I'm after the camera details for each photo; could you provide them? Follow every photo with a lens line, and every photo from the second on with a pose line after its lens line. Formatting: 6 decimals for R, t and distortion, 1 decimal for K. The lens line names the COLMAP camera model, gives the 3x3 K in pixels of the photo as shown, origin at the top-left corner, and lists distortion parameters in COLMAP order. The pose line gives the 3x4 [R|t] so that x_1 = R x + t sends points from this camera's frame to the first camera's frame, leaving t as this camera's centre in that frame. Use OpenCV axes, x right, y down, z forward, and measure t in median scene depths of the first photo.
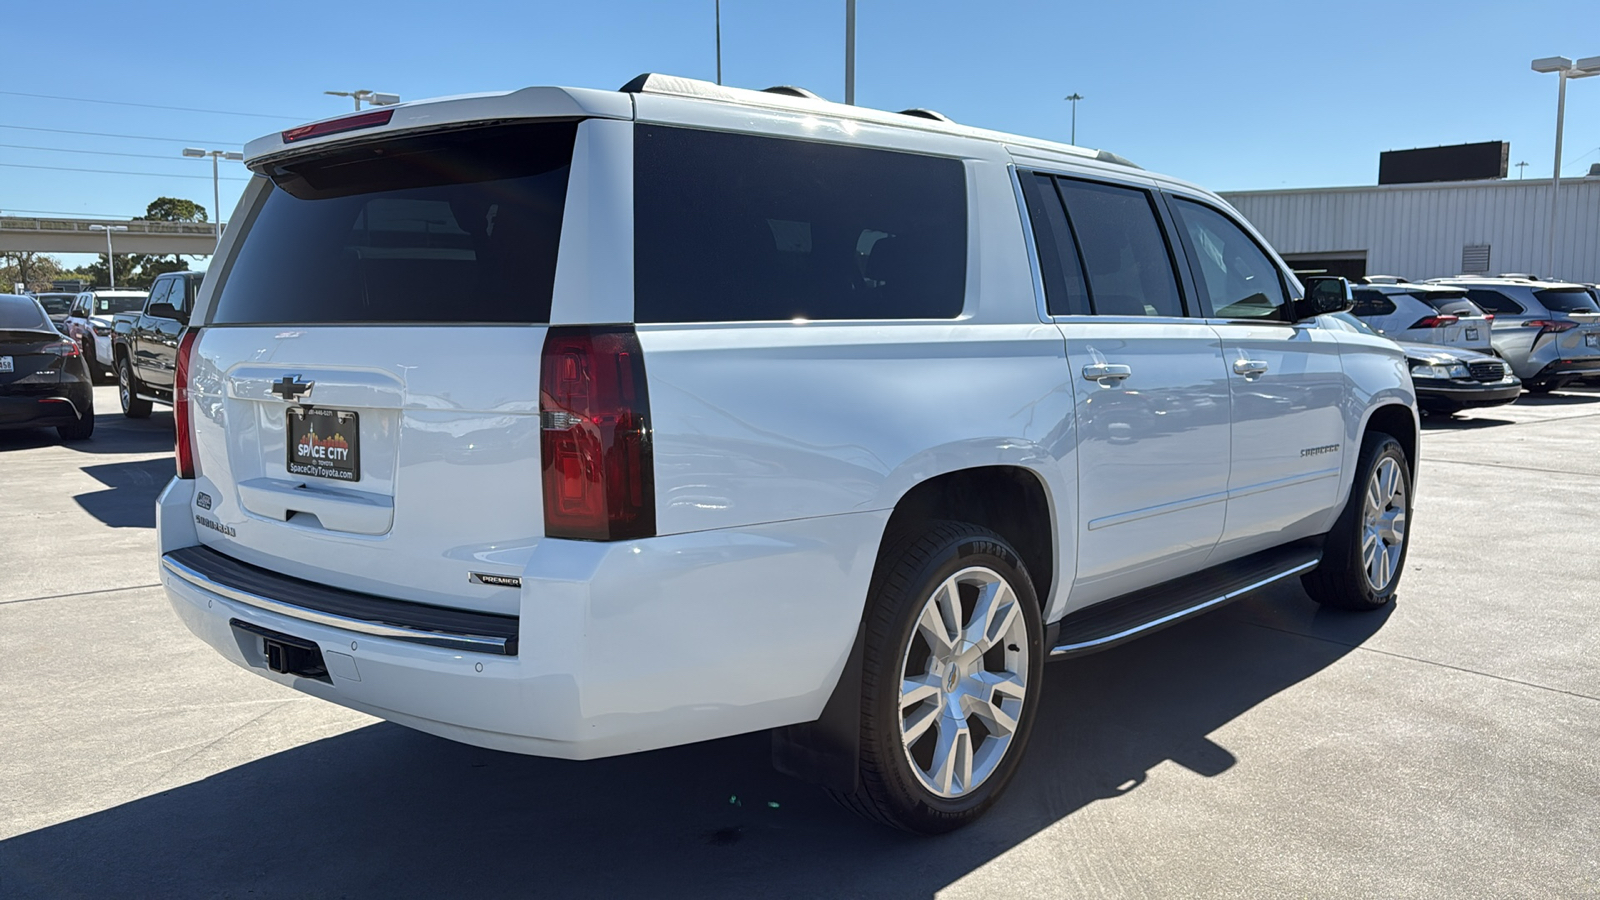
lens RADIAL K [[1315.8, 0, 809.0], [0, 1315.8, 445.0], [0, 0, 1]] dist [0.055943, -0.002242]
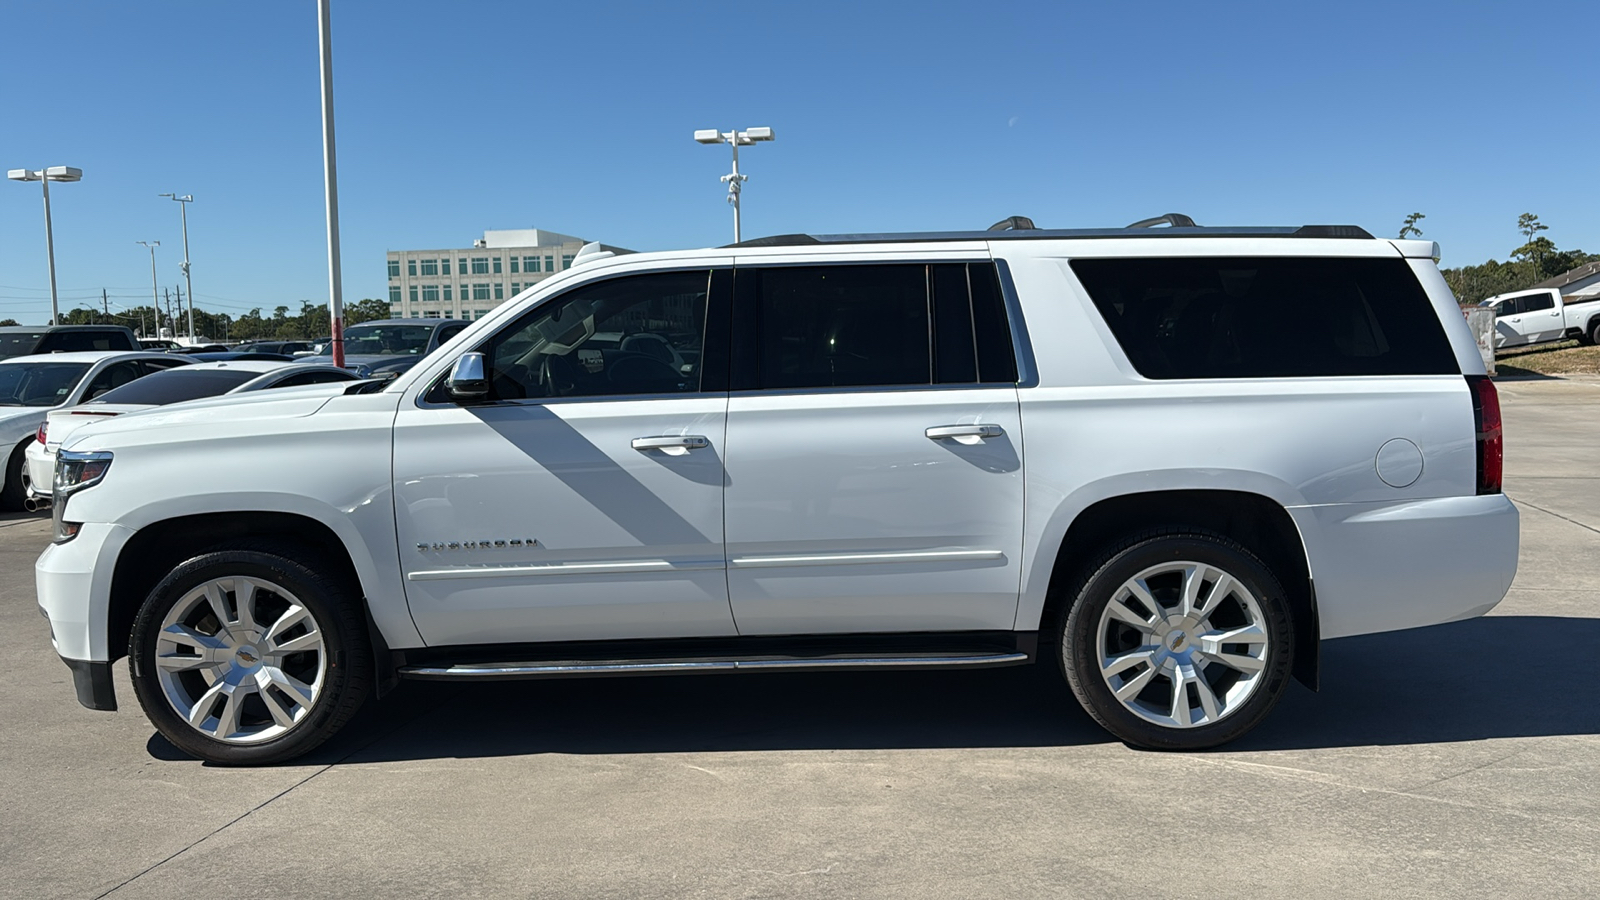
lens RADIAL K [[1315.8, 0, 809.0], [0, 1315.8, 445.0], [0, 0, 1]] dist [0.055943, -0.002242]
pose [[-0.660116, -0.044859, 0.749823, -1.168415], [0.094955, 0.985224, 0.142537, -0.312084], [-0.745137, 0.165291, -0.646103, 2.723181]]
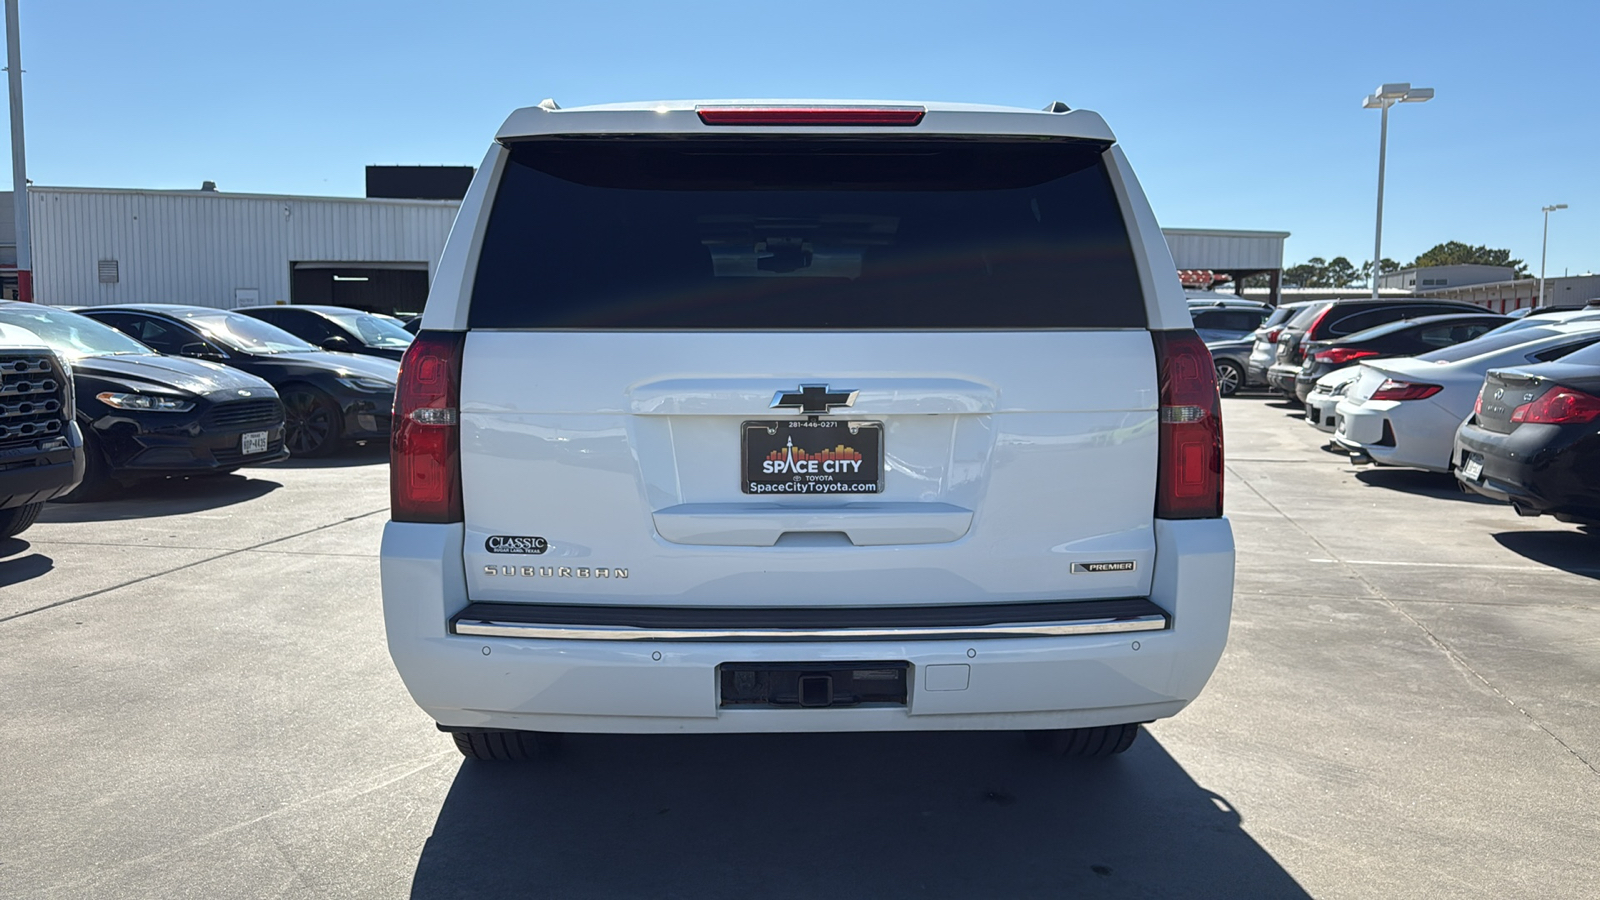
lens RADIAL K [[1315.8, 0, 809.0], [0, 1315.8, 445.0], [0, 0, 1]] dist [0.055943, -0.002242]
pose [[0.730315, -0.055830, 0.680825, -0.982008], [0.059227, 0.998077, 0.018314, -0.026369], [-0.680538, 0.026948, 0.732217, 0.321418]]
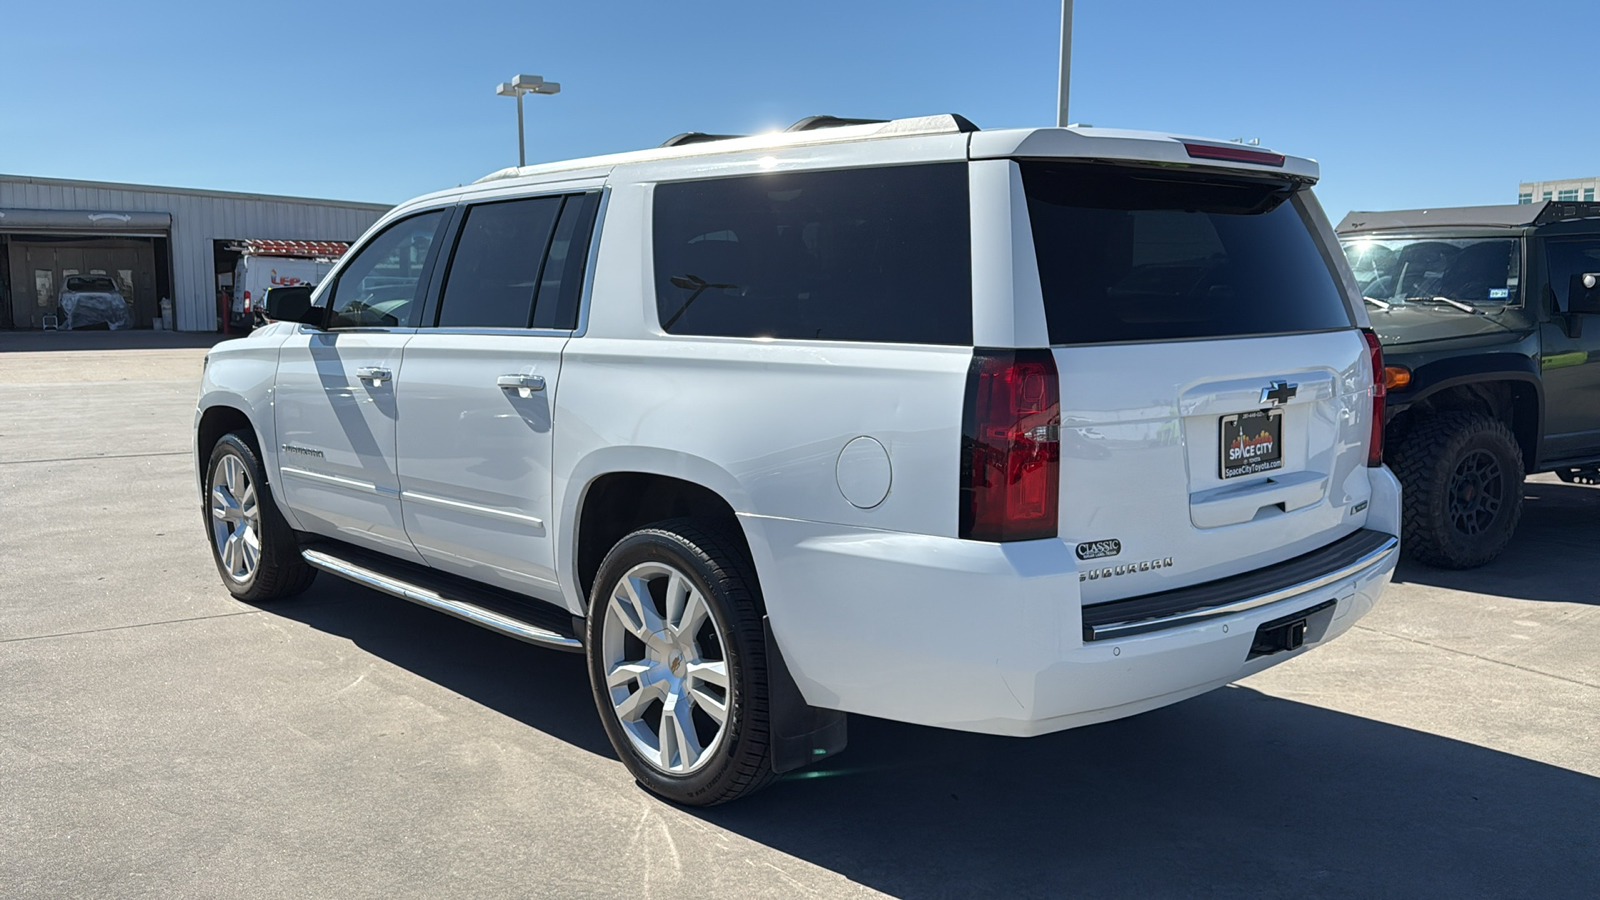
lens RADIAL K [[1315.8, 0, 809.0], [0, 1315.8, 445.0], [0, 0, 1]] dist [0.055943, -0.002242]
pose [[0.106327, -0.110883, 0.988129, -1.470948], [0.100193, 0.989900, 0.100301, -0.144338], [-0.989270, 0.088339, 0.116363, 1.217947]]
